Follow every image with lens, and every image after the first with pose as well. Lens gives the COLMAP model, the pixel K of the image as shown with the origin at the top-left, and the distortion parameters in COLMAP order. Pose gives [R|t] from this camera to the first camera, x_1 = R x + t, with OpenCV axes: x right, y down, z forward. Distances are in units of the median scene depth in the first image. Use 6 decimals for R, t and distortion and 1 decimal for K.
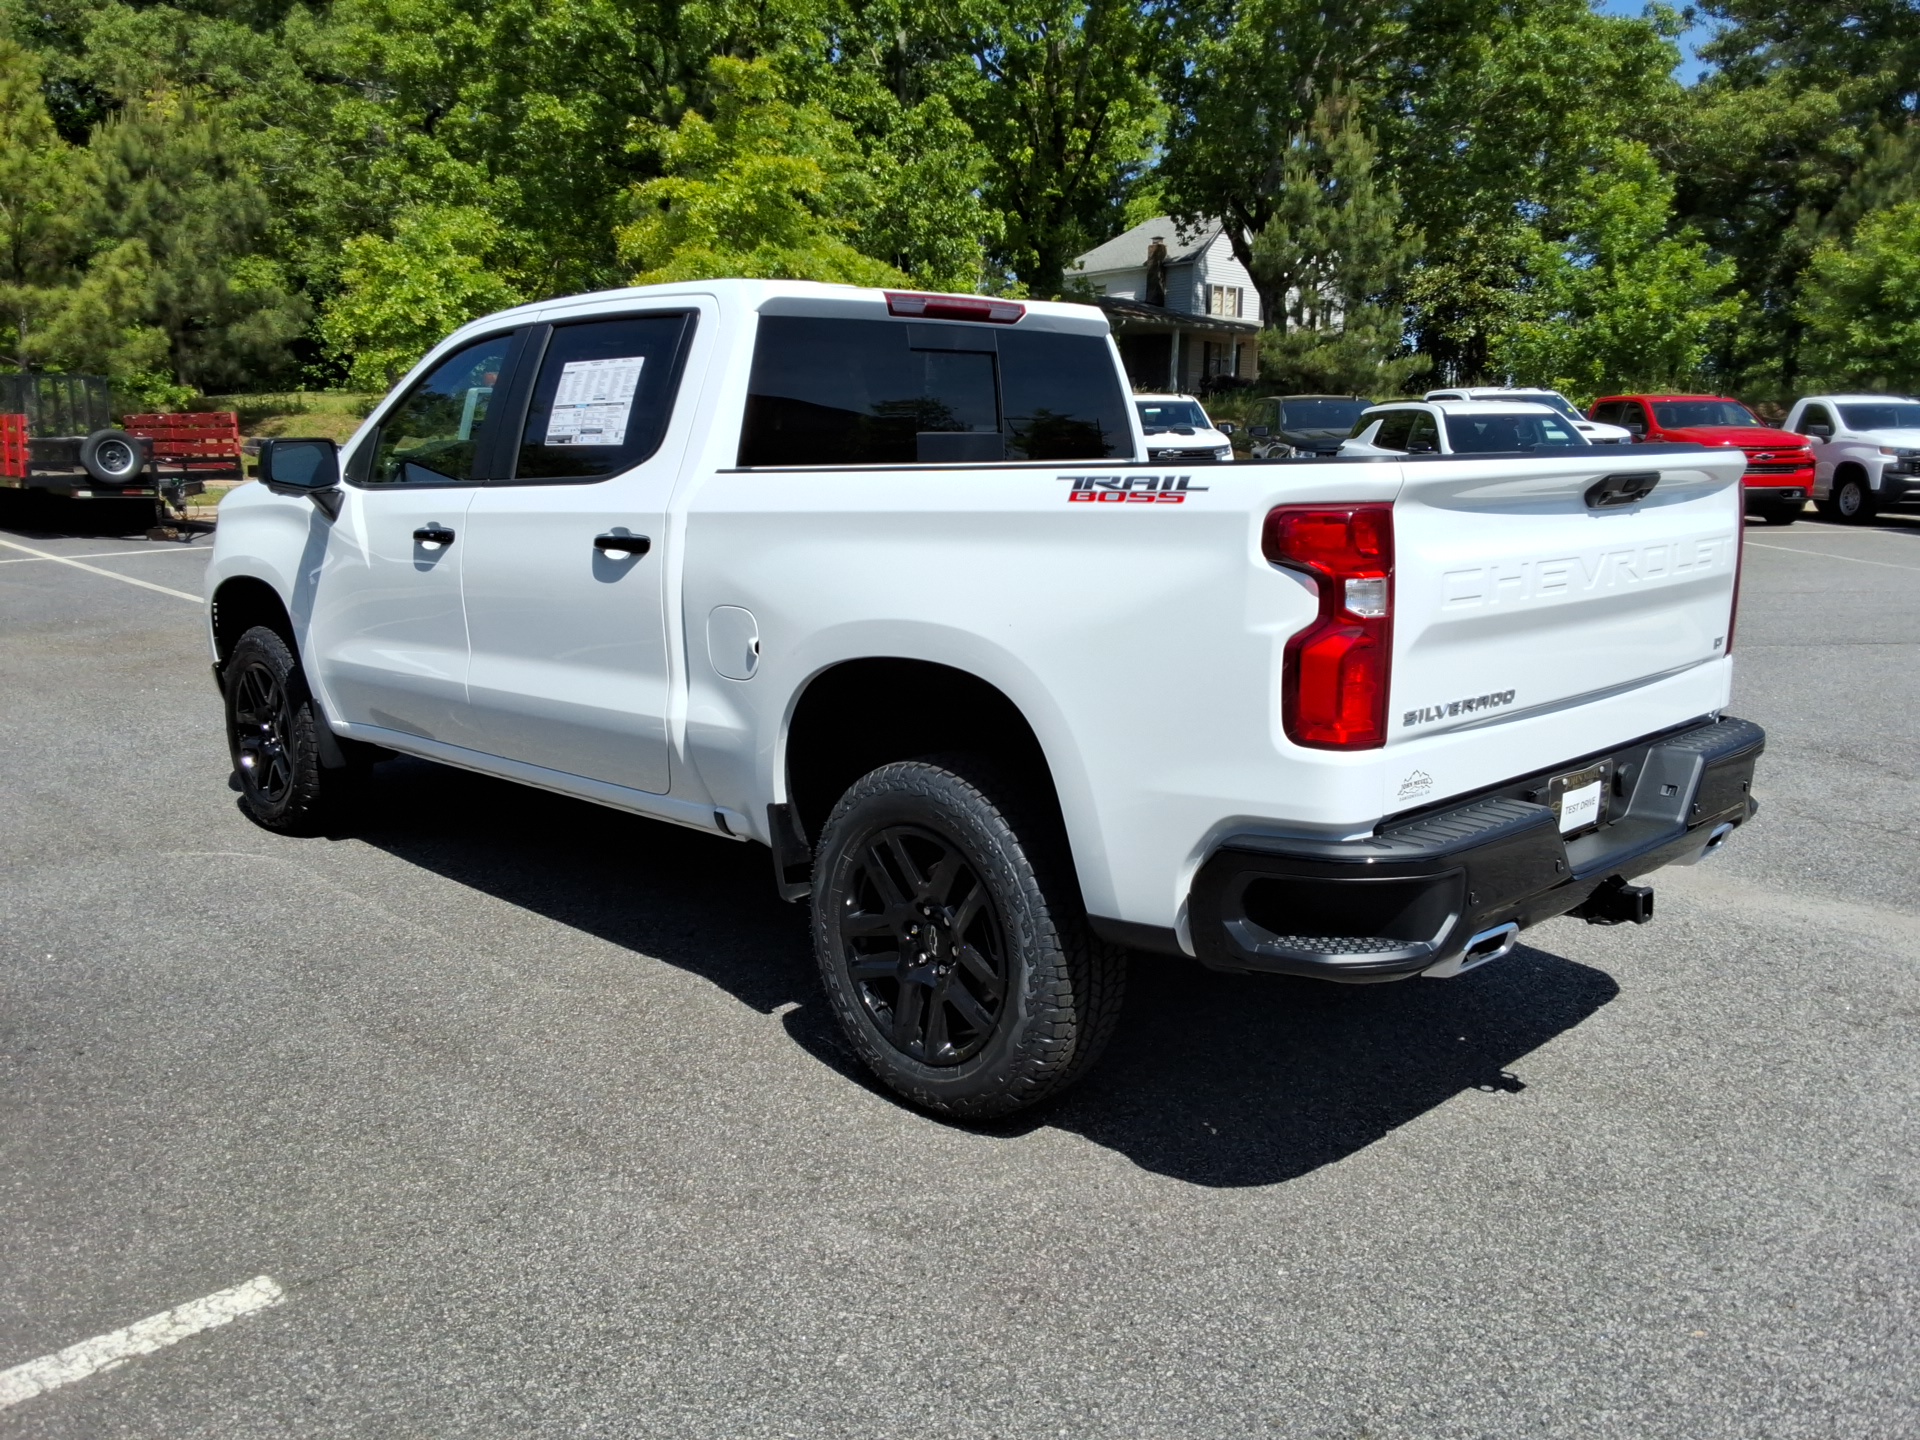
lens RADIAL K [[1550.3, 0, 960.6], [0, 1550.3, 725.2], [0, 0, 1]] dist [0.088545, -0.142868]
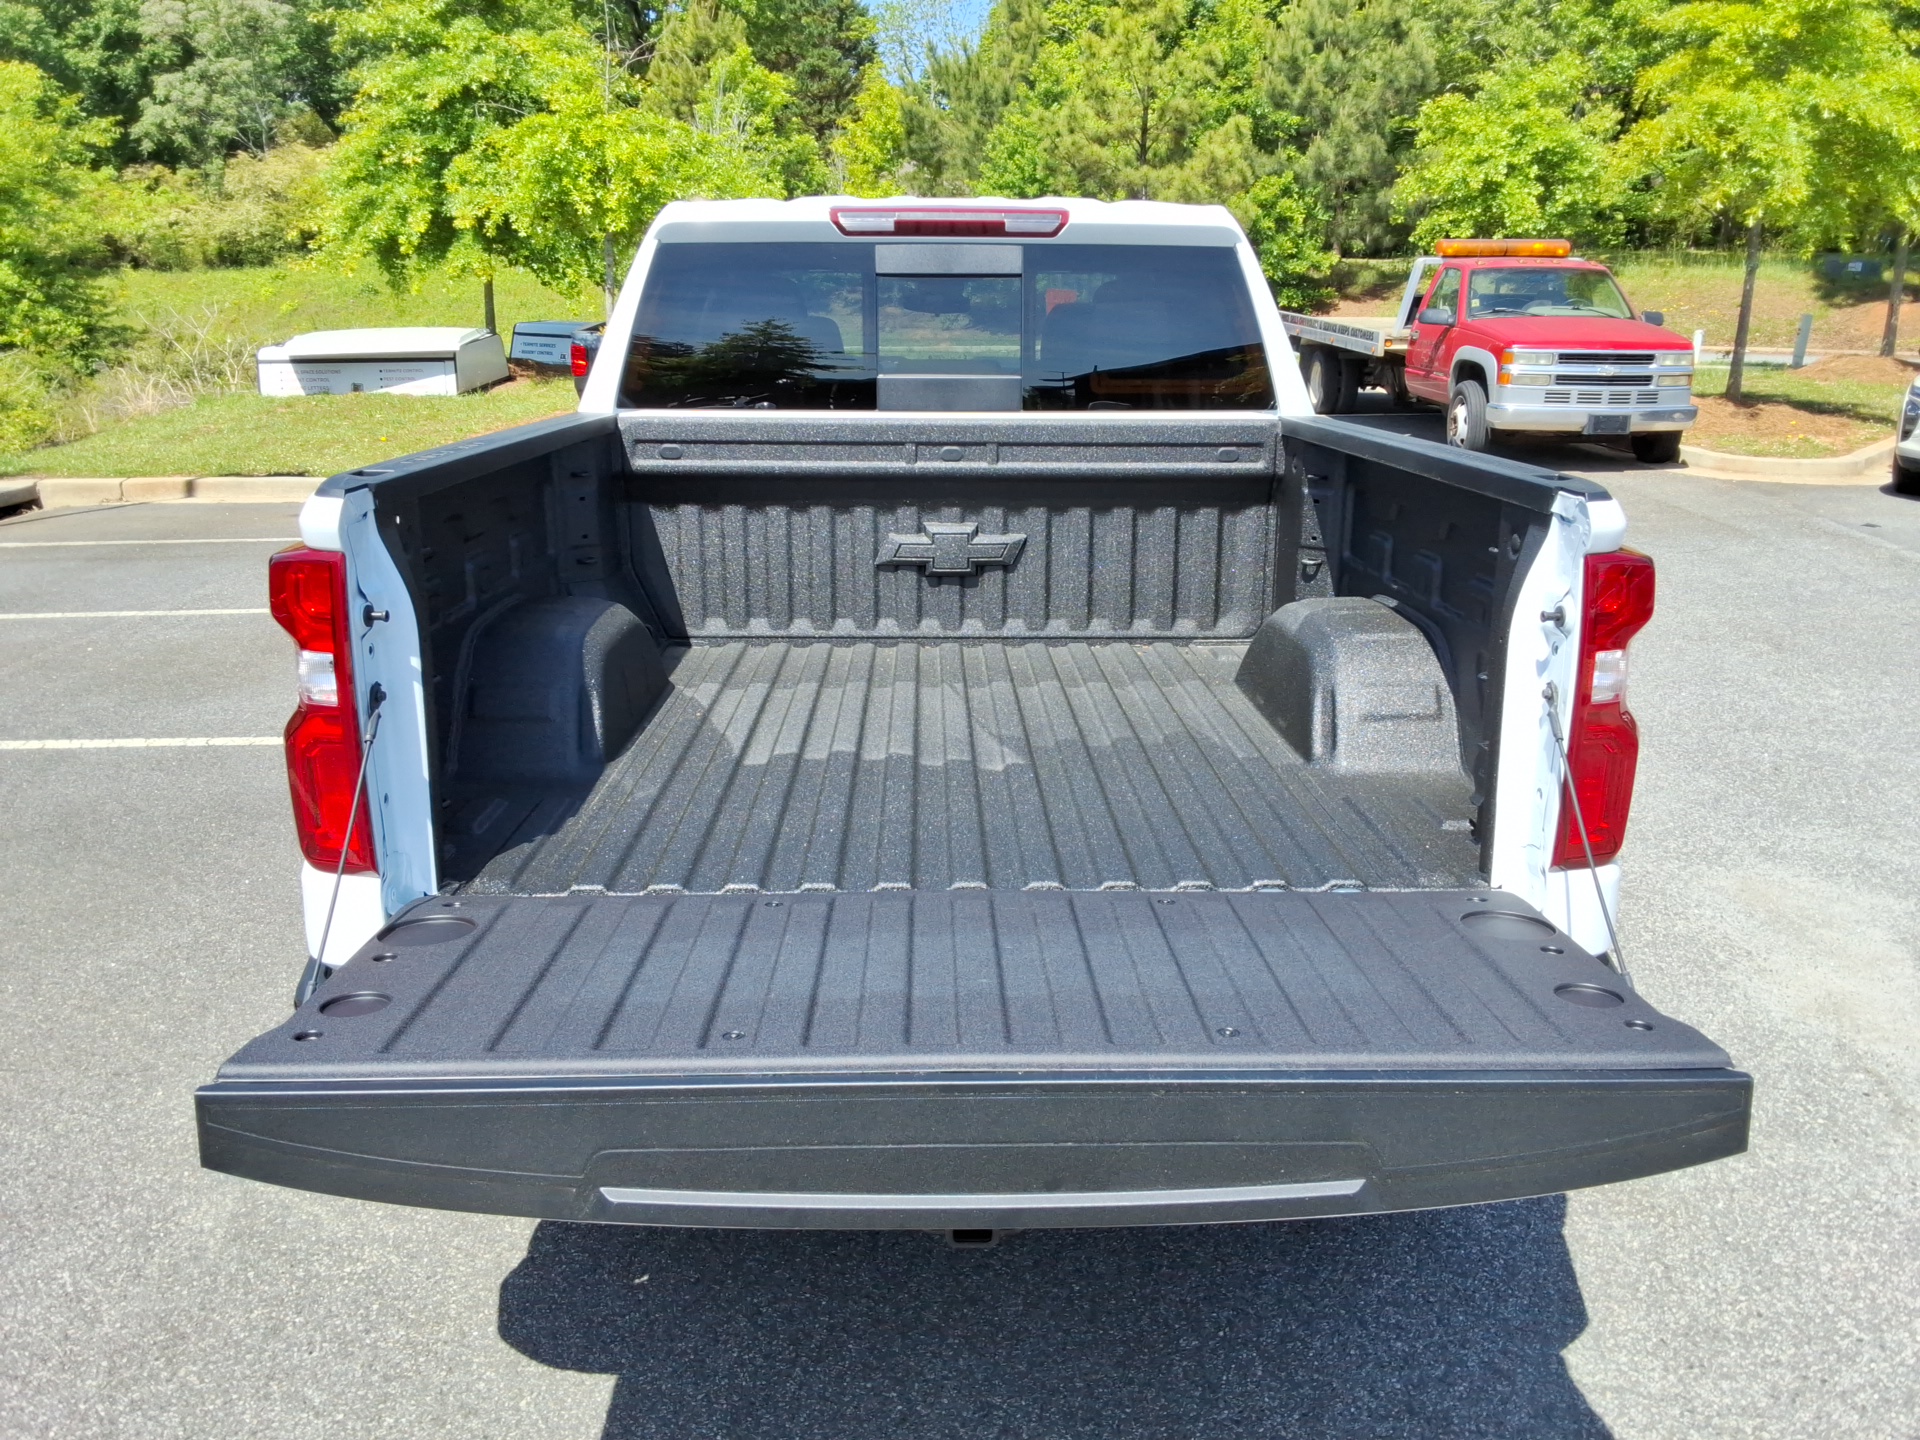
lens RADIAL K [[1550.7, 0, 960.0], [0, 1550.7, 720.0], [0, 0, 1]] dist [0.055242, -0.086109]
pose [[0.724021, 0.187535, -0.663796, 0.156515], [-0.129667, 0.982179, 0.136053, -0.032264], [0.677481, -0.012433, 0.735435, 0.104841]]
